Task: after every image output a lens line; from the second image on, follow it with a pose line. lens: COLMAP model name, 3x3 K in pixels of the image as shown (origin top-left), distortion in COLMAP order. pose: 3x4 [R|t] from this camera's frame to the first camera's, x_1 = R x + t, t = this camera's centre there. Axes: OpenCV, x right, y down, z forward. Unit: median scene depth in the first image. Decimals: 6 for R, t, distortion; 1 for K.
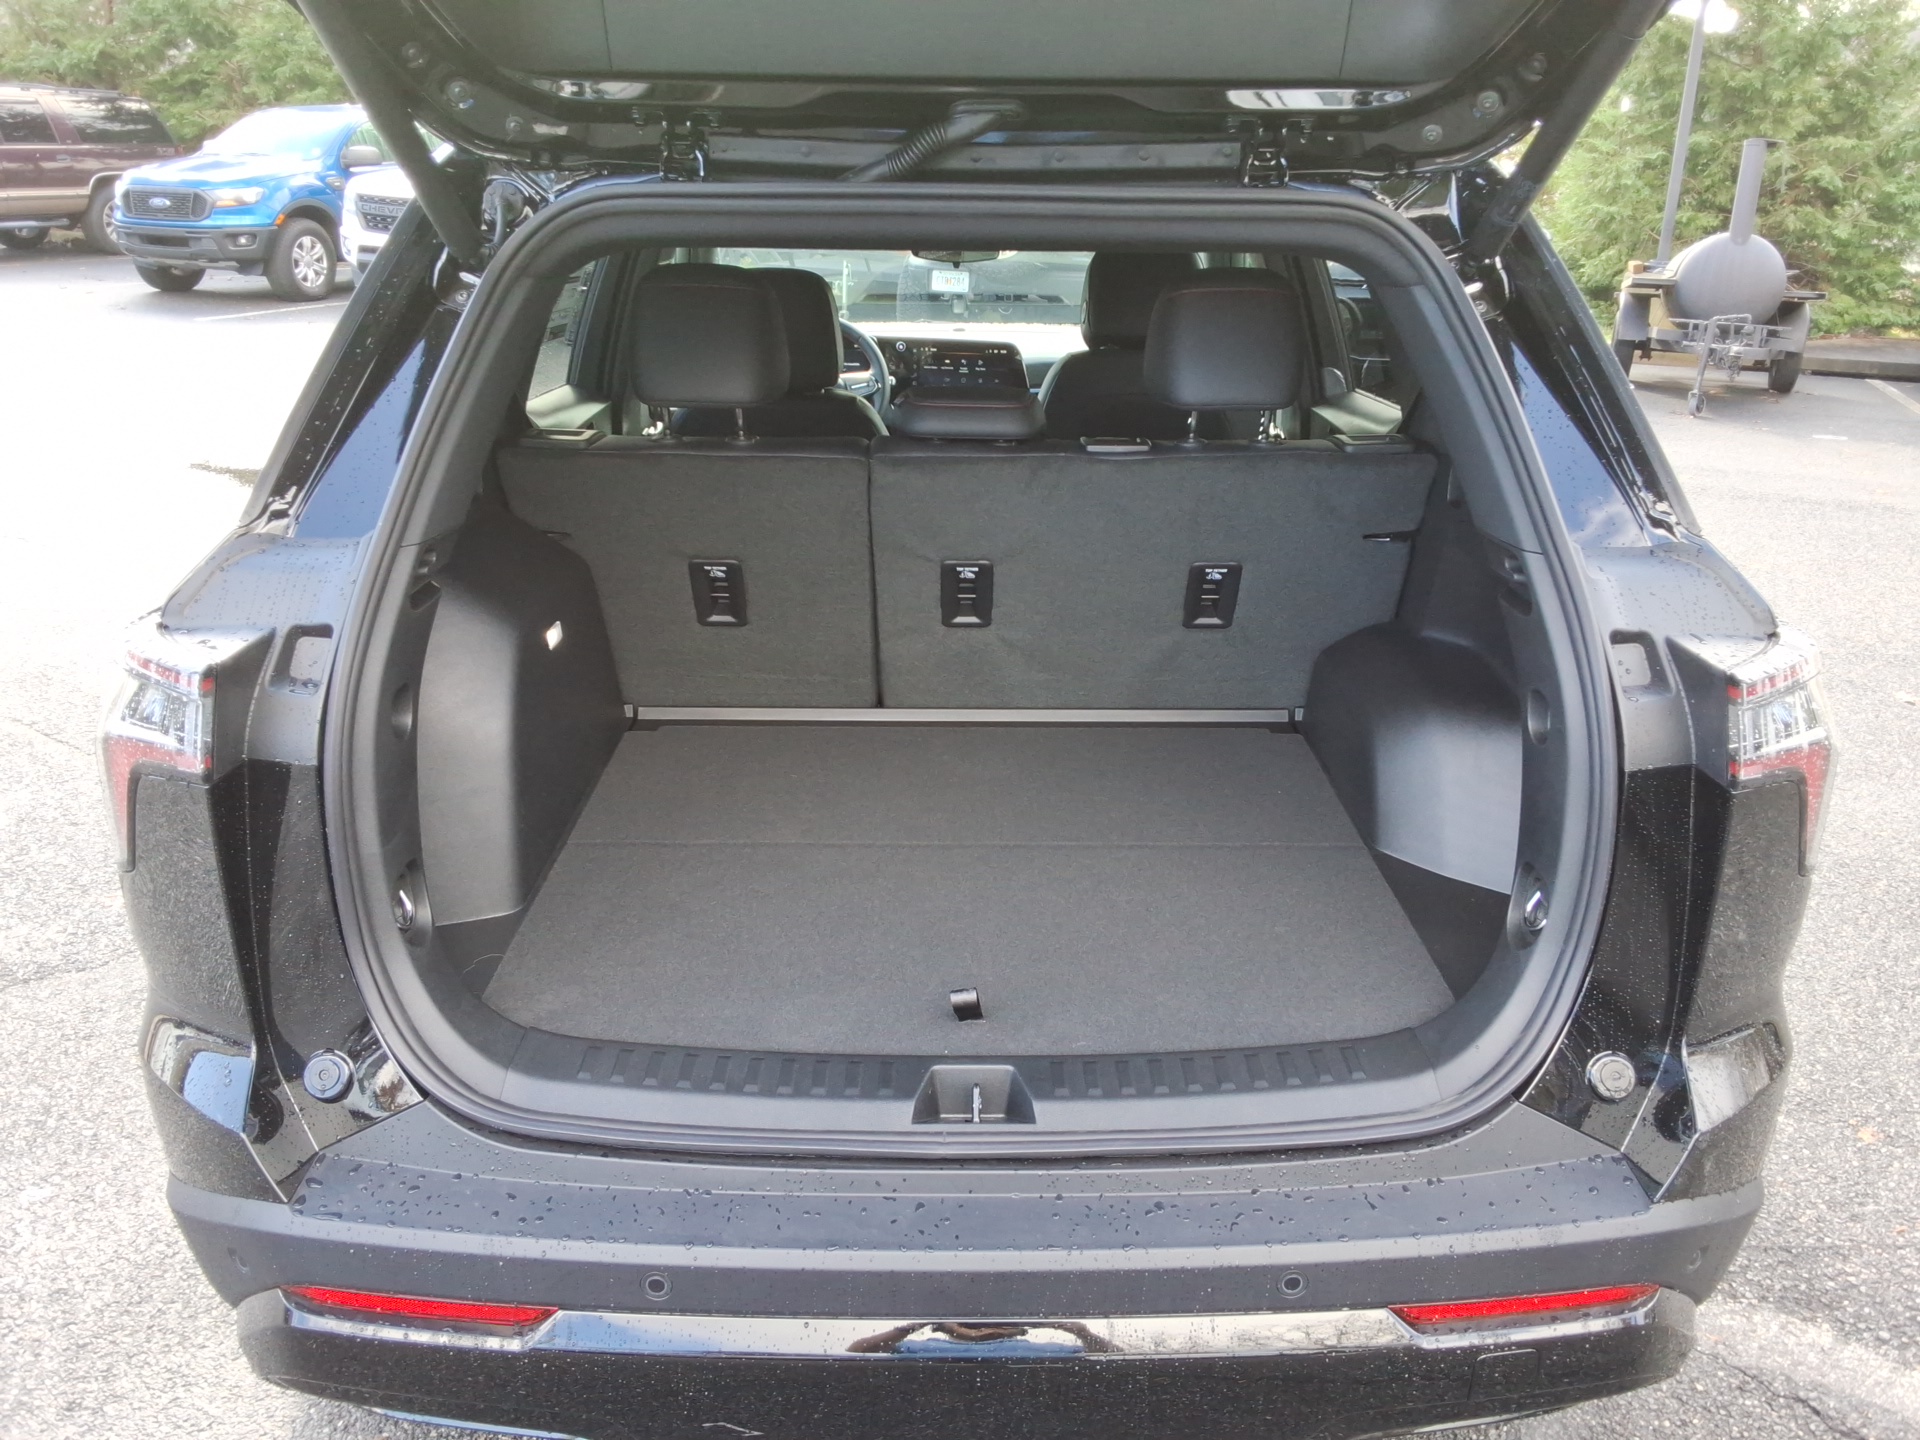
lens RADIAL K [[1557.3, 0, 968.2], [0, 1557.3, 709.3], [0, 0, 1]] dist [0.066902, -0.099647]
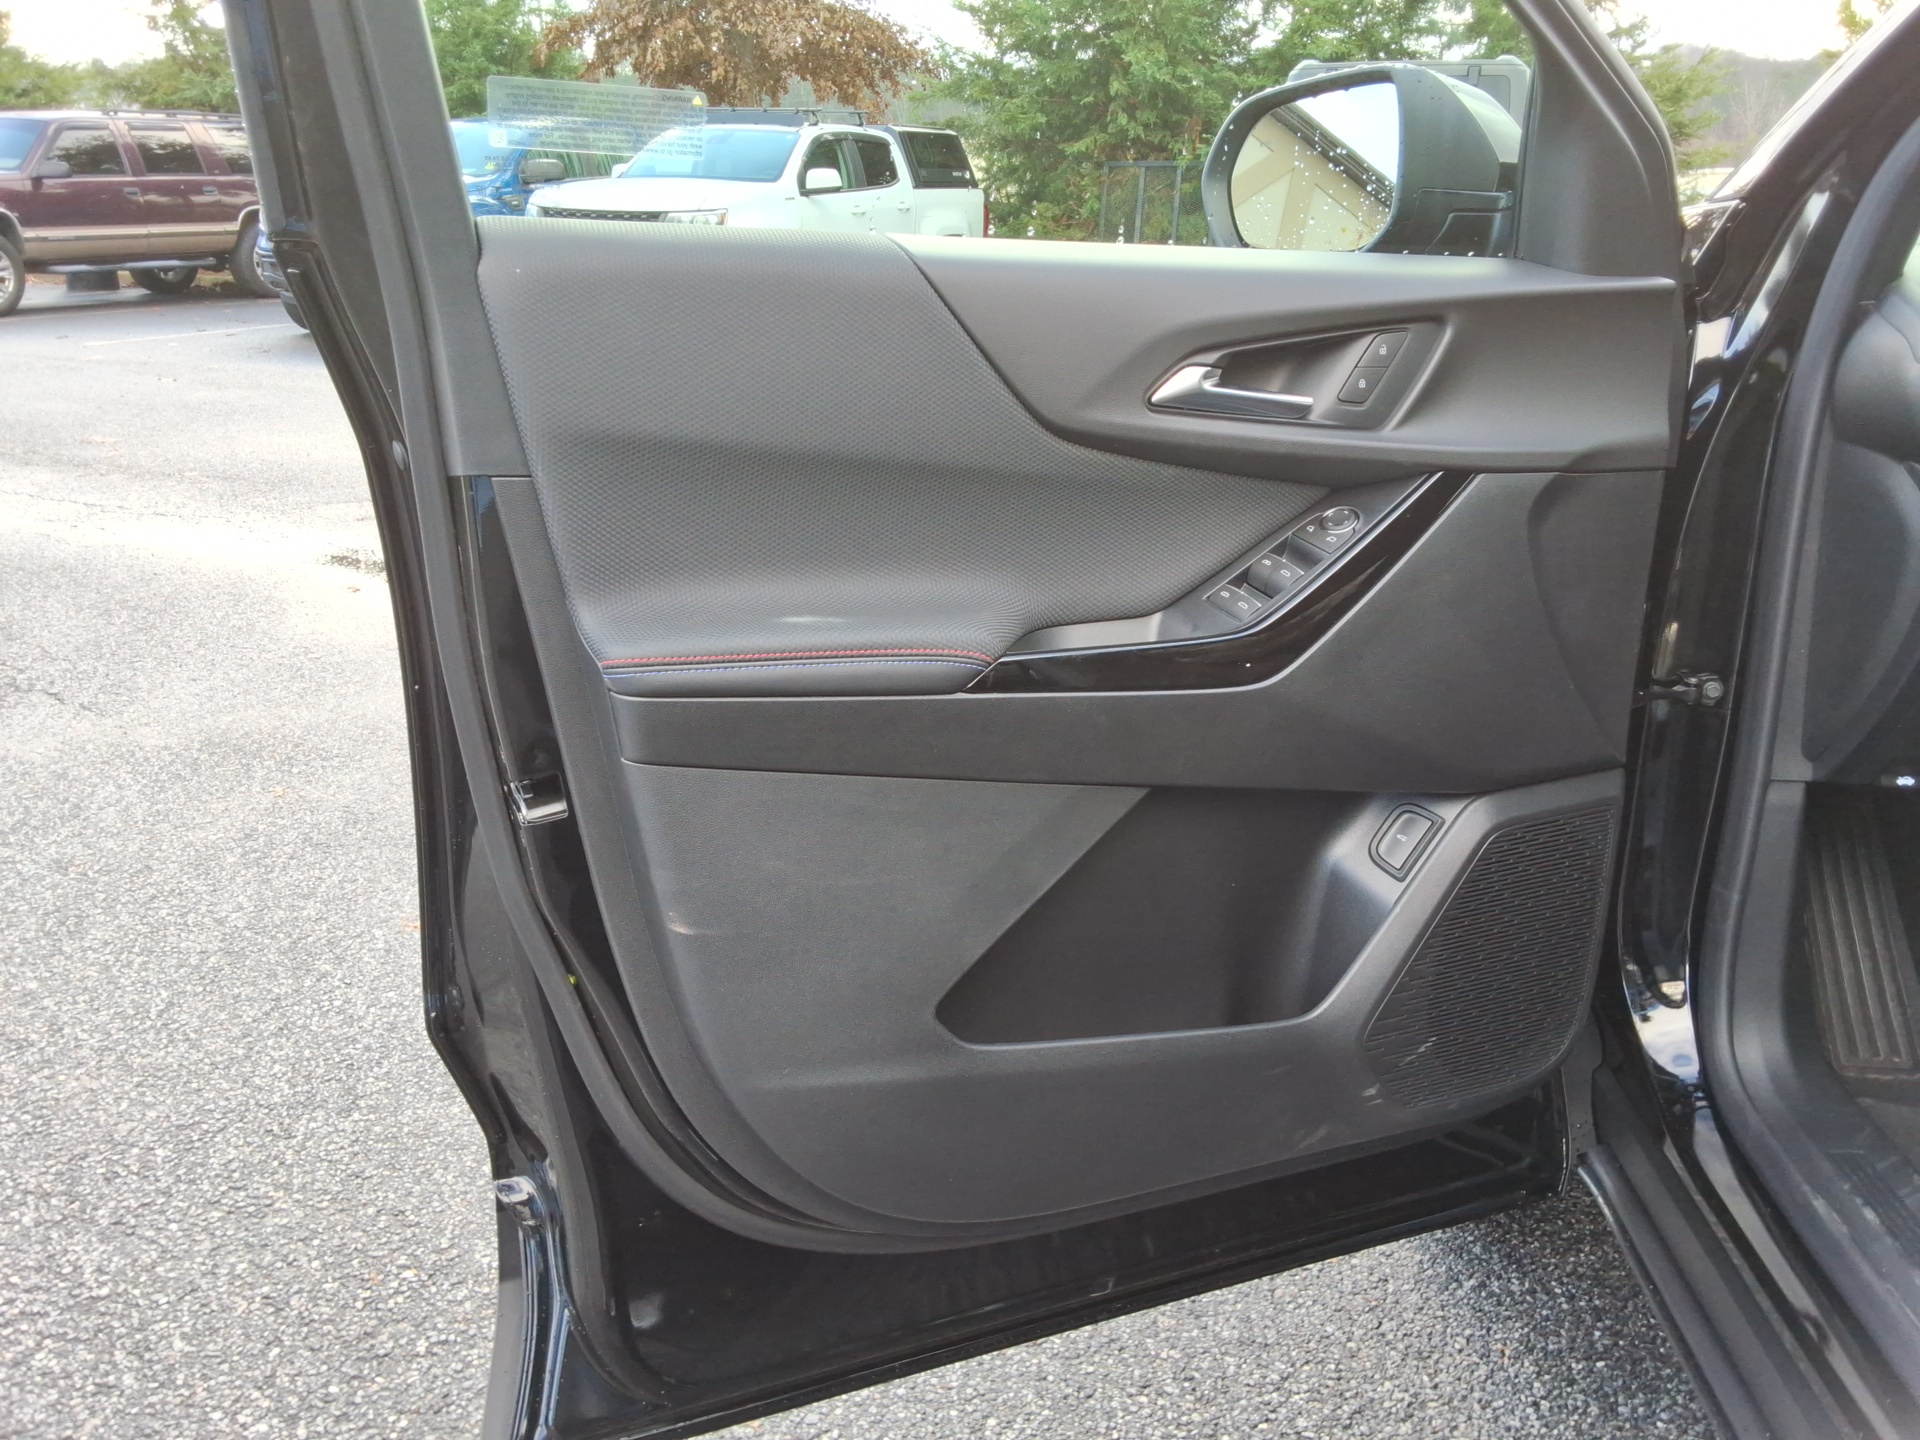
lens RADIAL K [[1612.4, 0, 958.8], [0, 1612.4, 715.4], [0, 0, 1]] dist [0.072377, -0.141545]
pose [[0.995351, 0.005206, -0.096175, -0.075680], [-0.008231, 0.999483, -0.031088, -0.032858], [0.095963, 0.031735, 0.994879, 0.159713]]
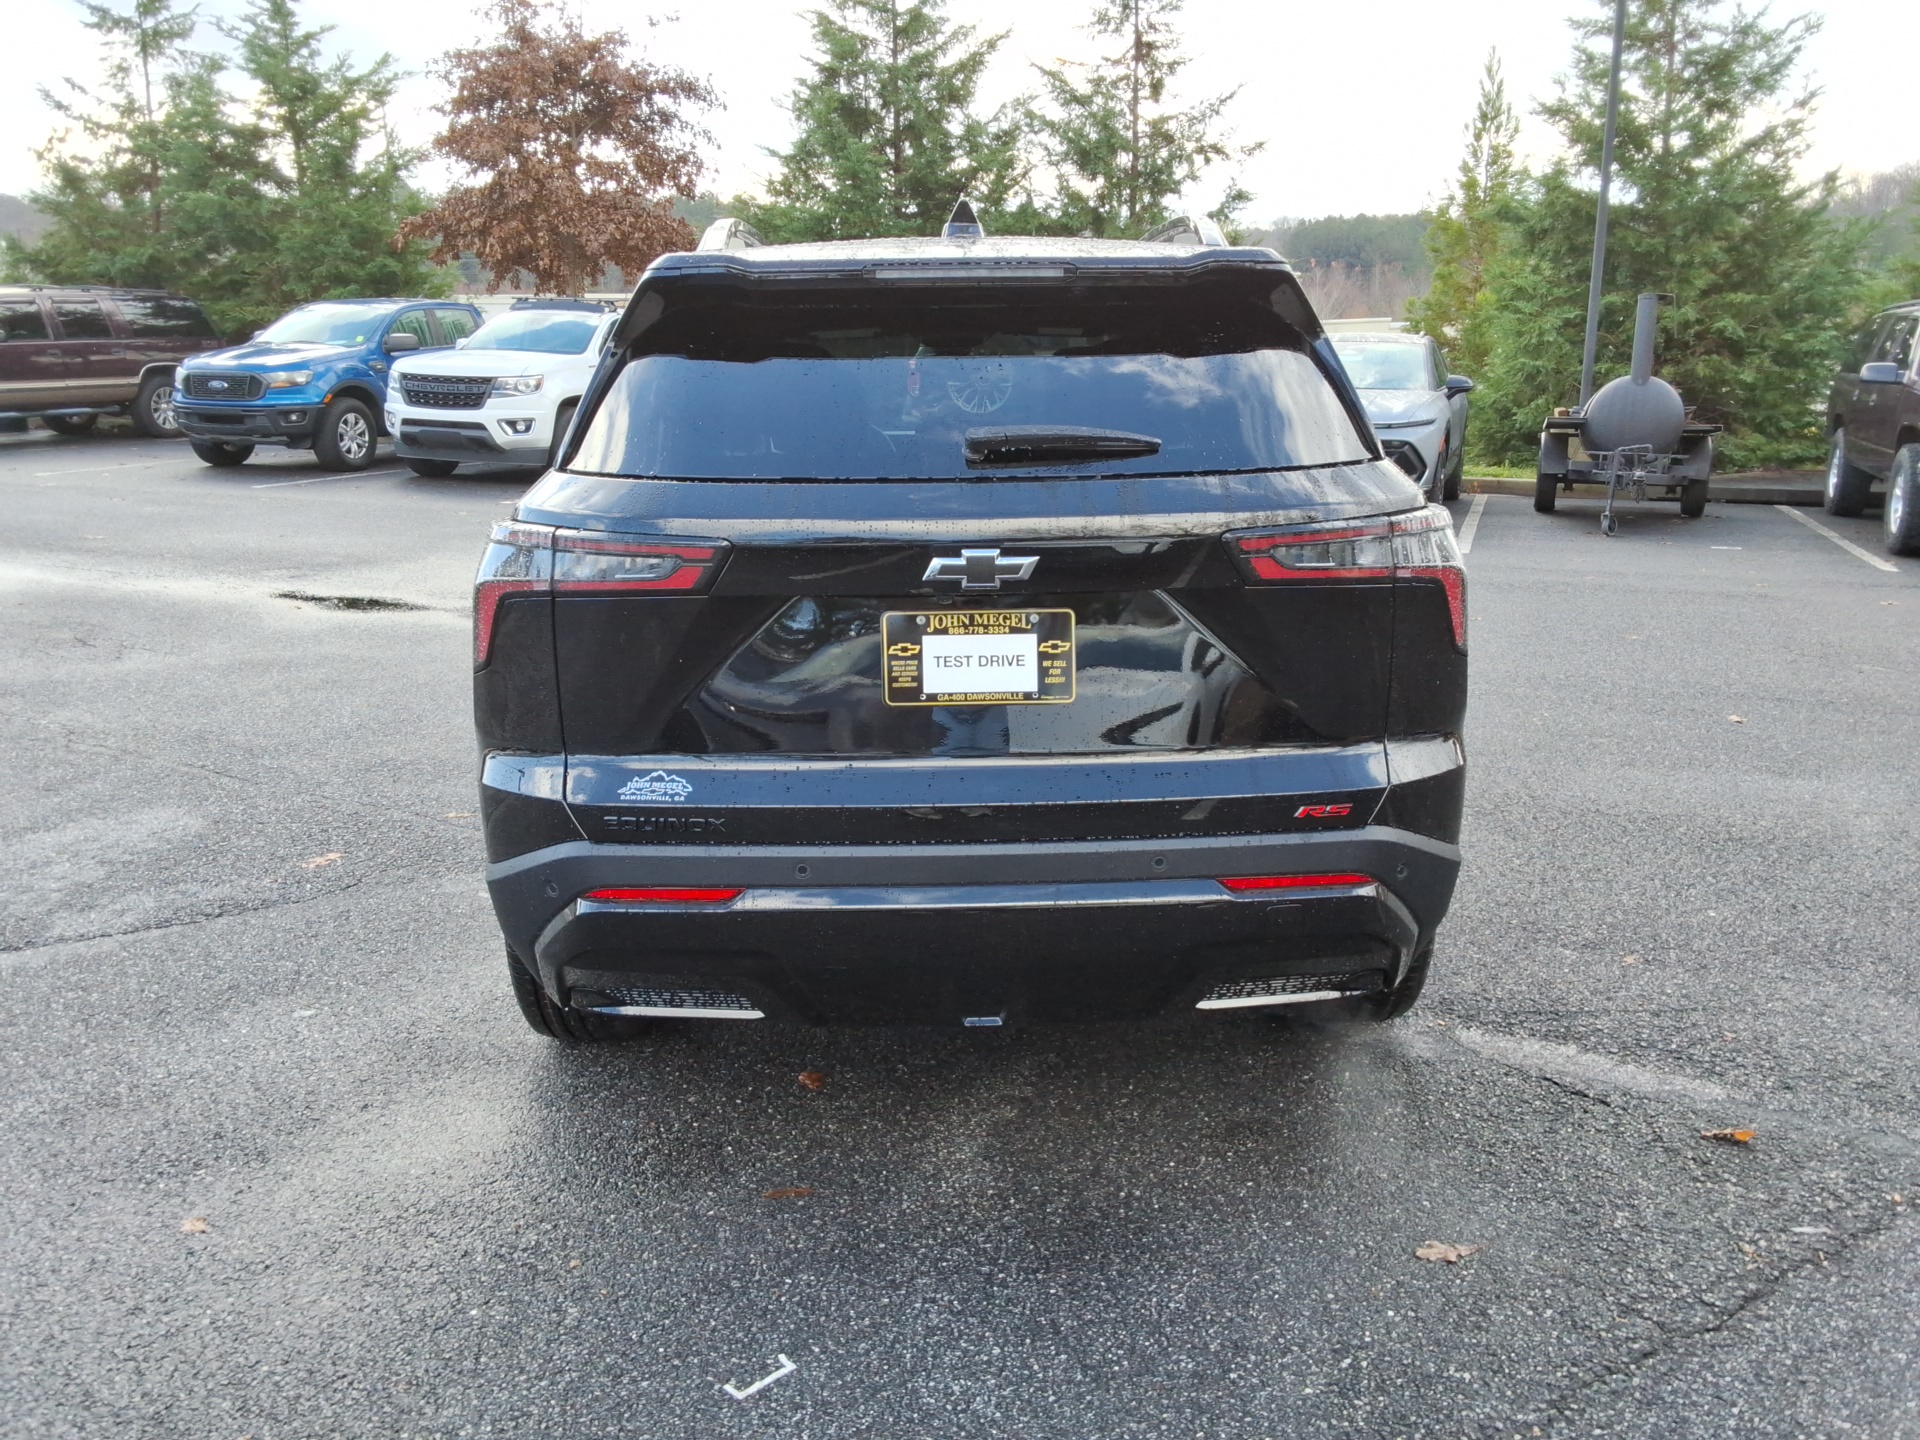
lens RADIAL K [[1538.8, 0, 970.5], [0, 1538.8, 708.6], [0, 0, 1]] dist [0.085531, -0.118455]
pose [[0.999671, -0.024634, 0.007089, -0.000989], [0.025246, 0.994068, -0.105791, 0.028718], [-0.004440, 0.105935, 0.994363, -0.057566]]
